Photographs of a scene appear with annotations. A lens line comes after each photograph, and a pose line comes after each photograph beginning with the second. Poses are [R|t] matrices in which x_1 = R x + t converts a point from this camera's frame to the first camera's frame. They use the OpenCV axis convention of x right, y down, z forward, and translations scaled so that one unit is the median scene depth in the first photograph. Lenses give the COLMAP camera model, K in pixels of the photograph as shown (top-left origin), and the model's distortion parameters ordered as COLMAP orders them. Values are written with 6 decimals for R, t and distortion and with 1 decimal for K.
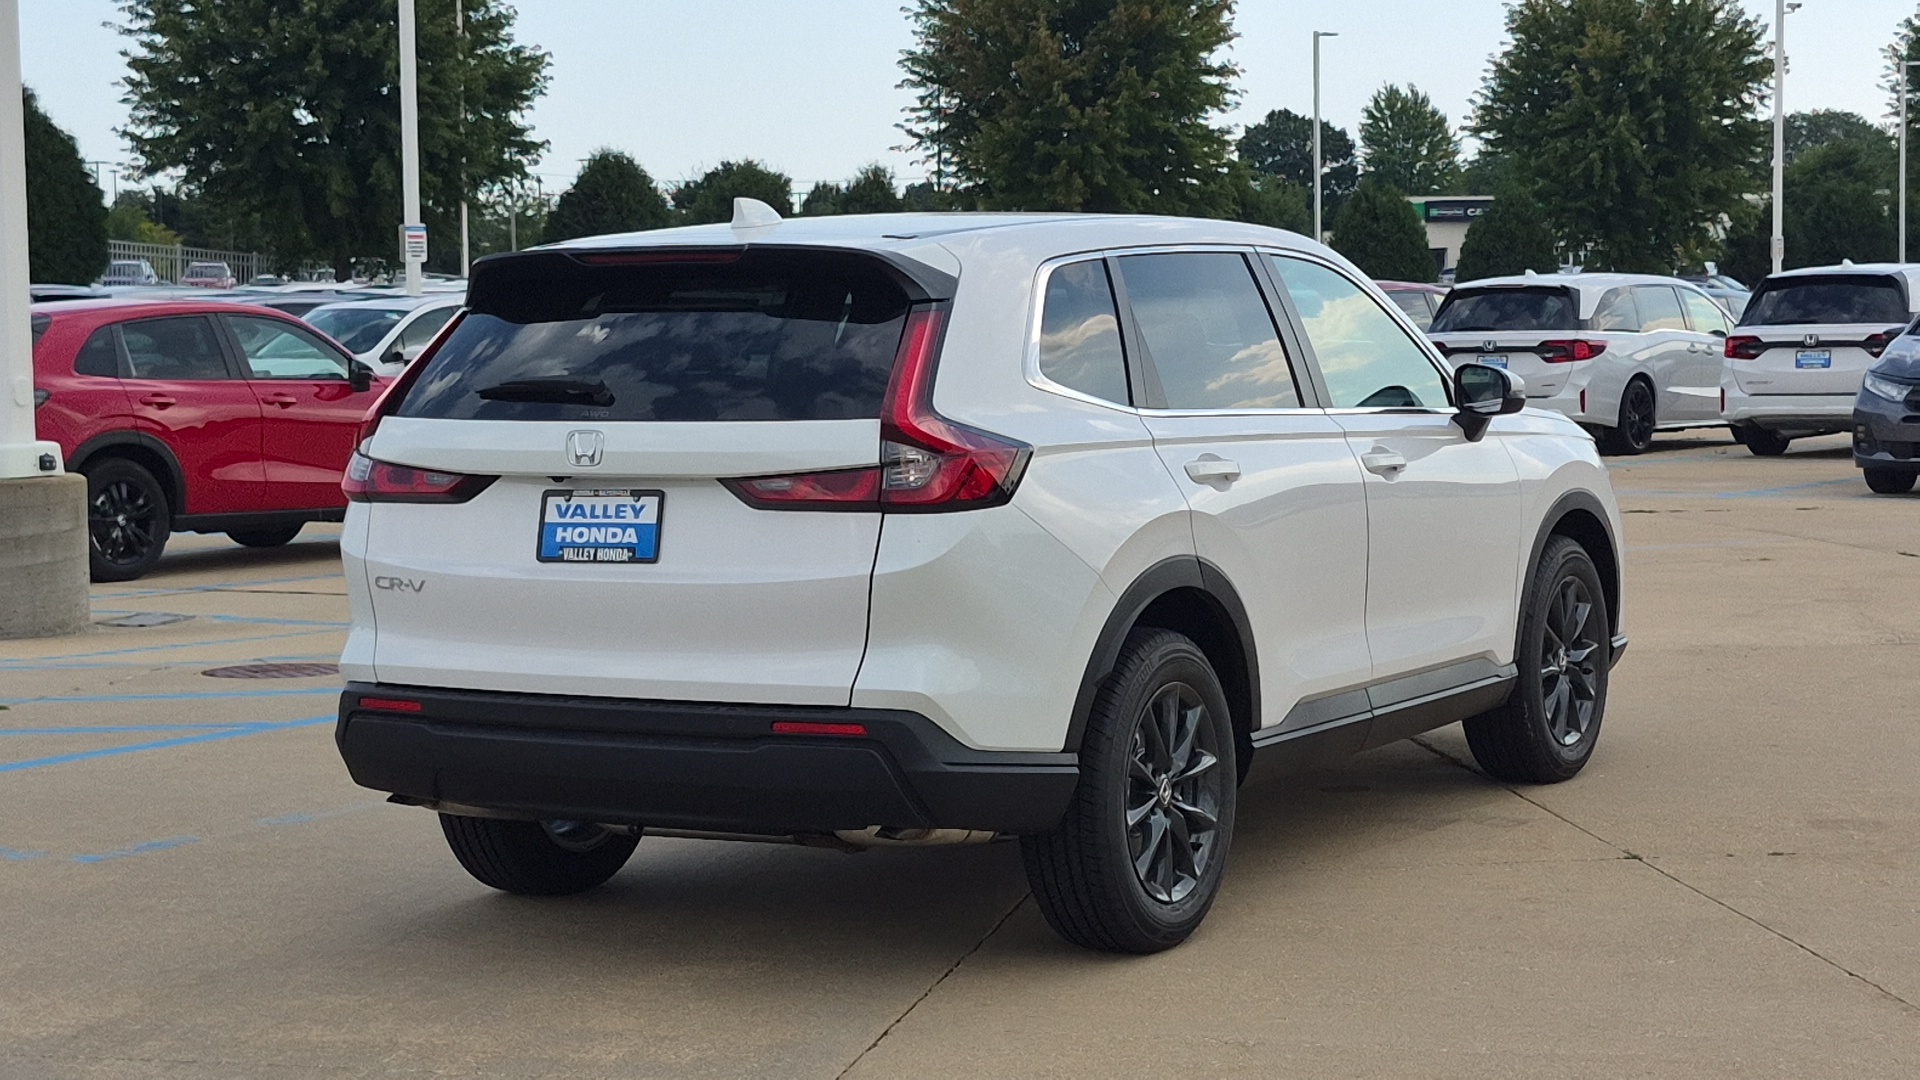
lens RADIAL K [[3458.2, 0, 957.7], [0, 3458.2, 551.5], [0, 0, 1]] dist [0.132611, 0.000000]
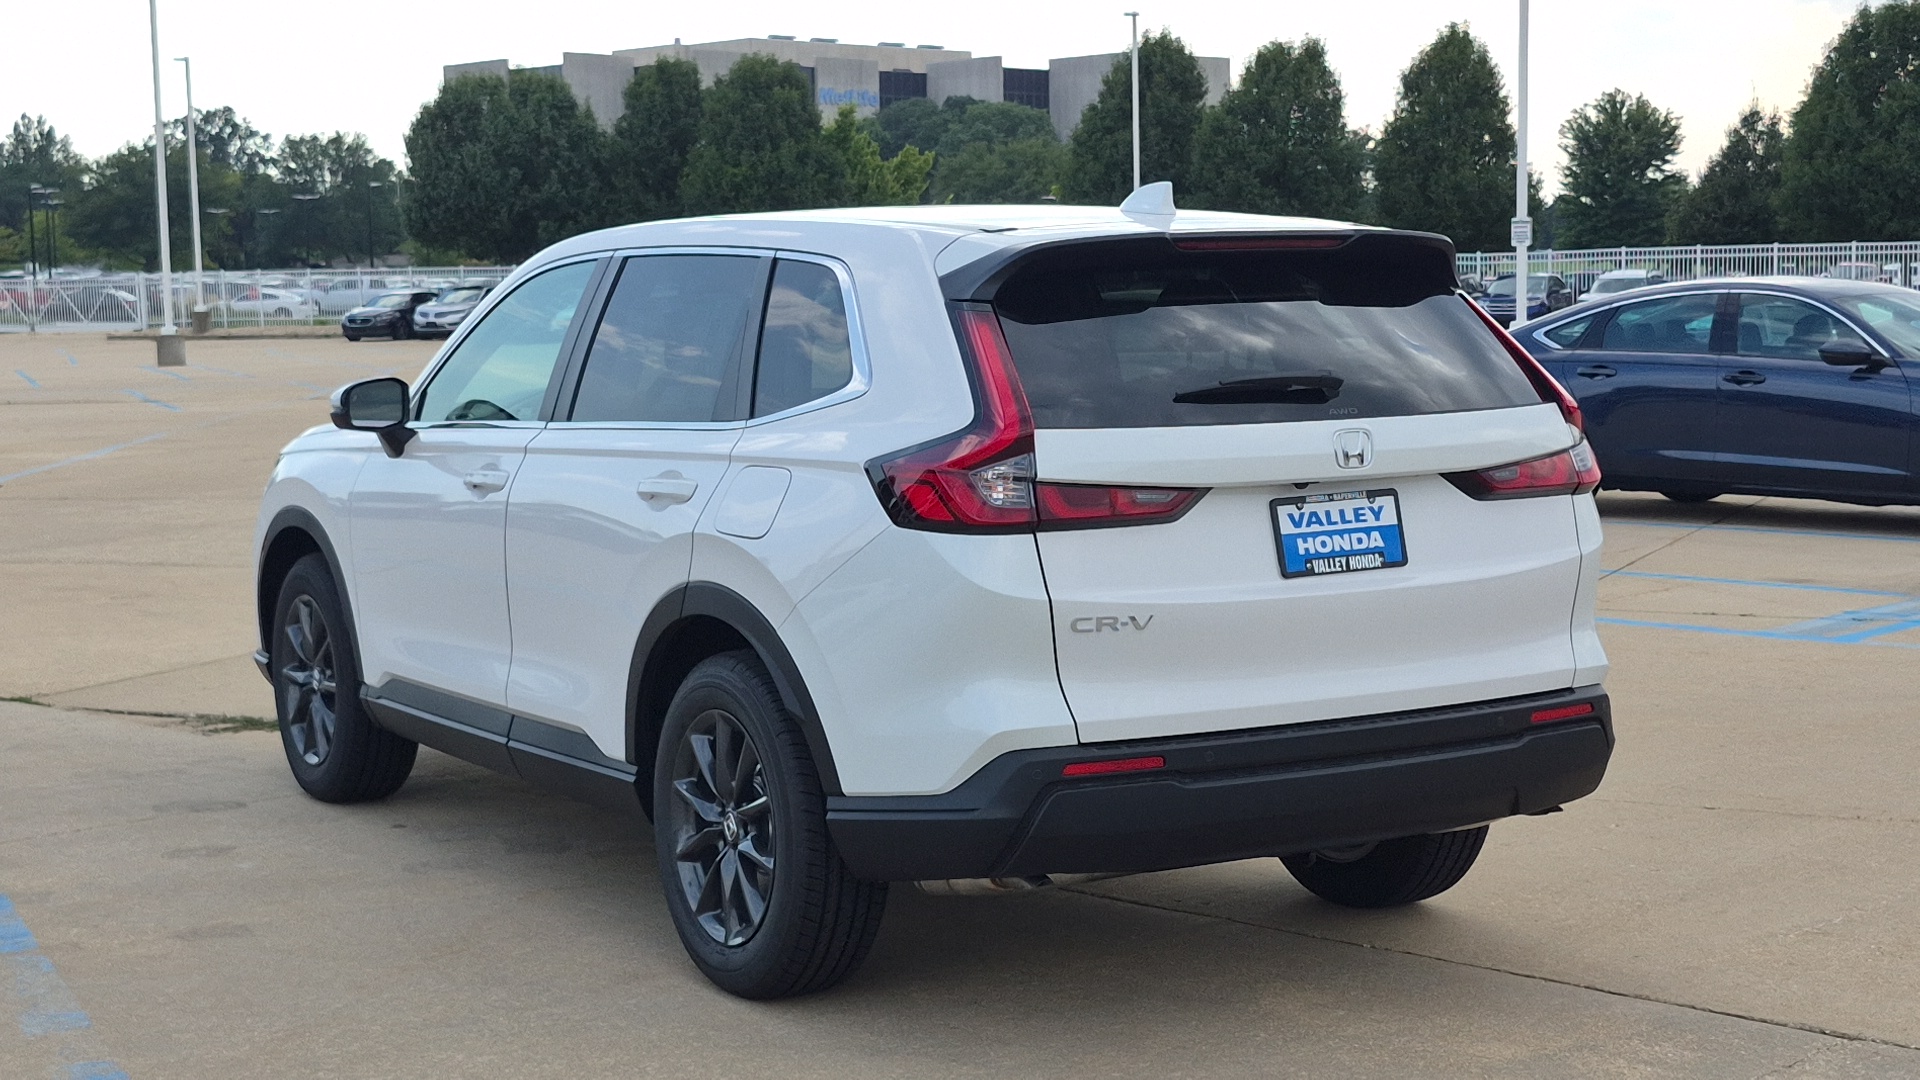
lens RADIAL K [[2887.2, 0, 955.8], [0, 2887.2, 524.3], [0, 0, 1]] dist [0.130035, 0.000000]
pose [[0.507501, -0.068922, 0.858890, -0.811917], [0.074881, 0.996552, 0.035723, -0.044471], [-0.858391, 0.046185, 0.510912, 0.687915]]
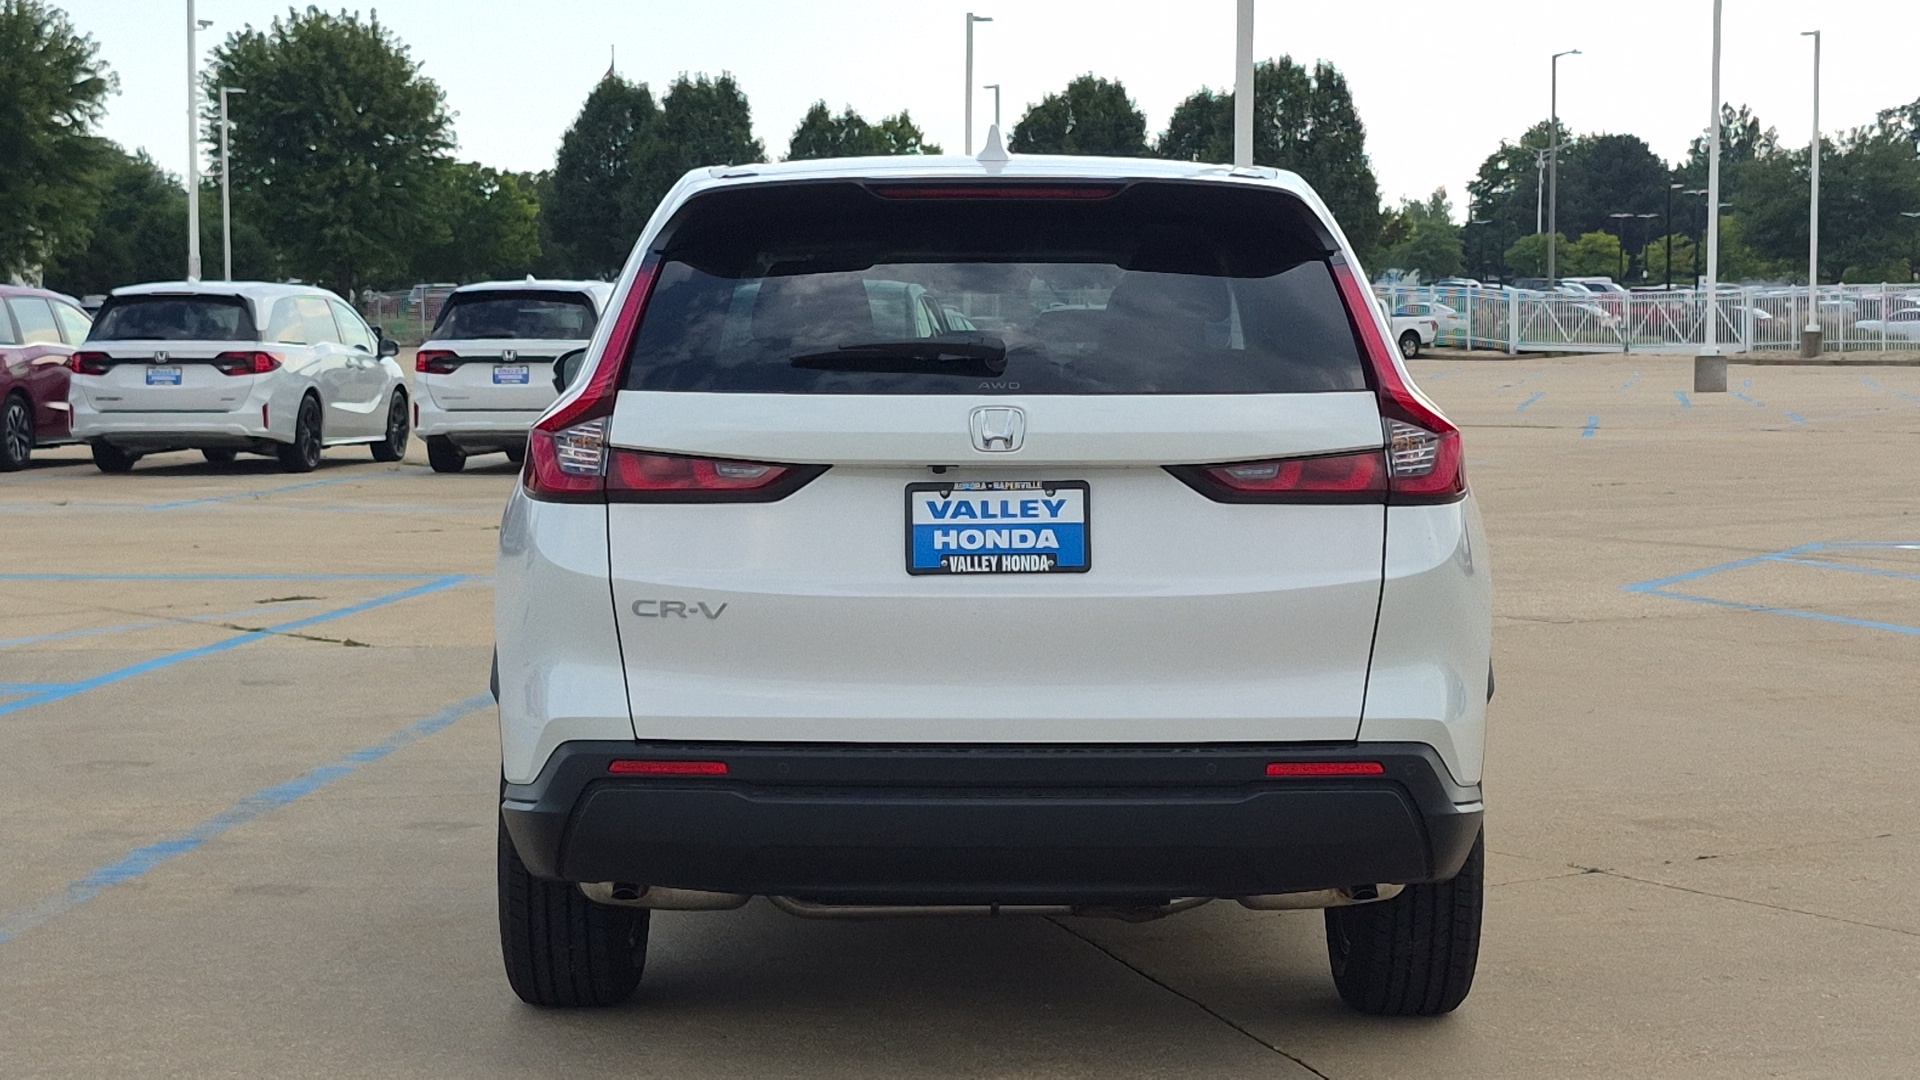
lens RADIAL K [[3458.2, 0, 959.7], [0, 3458.2, 538.1], [0, 0, 1]] dist [0.132611, 0.000000]
pose [[0.875902, -0.015897, 0.482227, -0.488454], [0.021370, 0.999754, -0.005858, -0.000504], [-0.482015, 0.015437, 0.876027, 0.309252]]
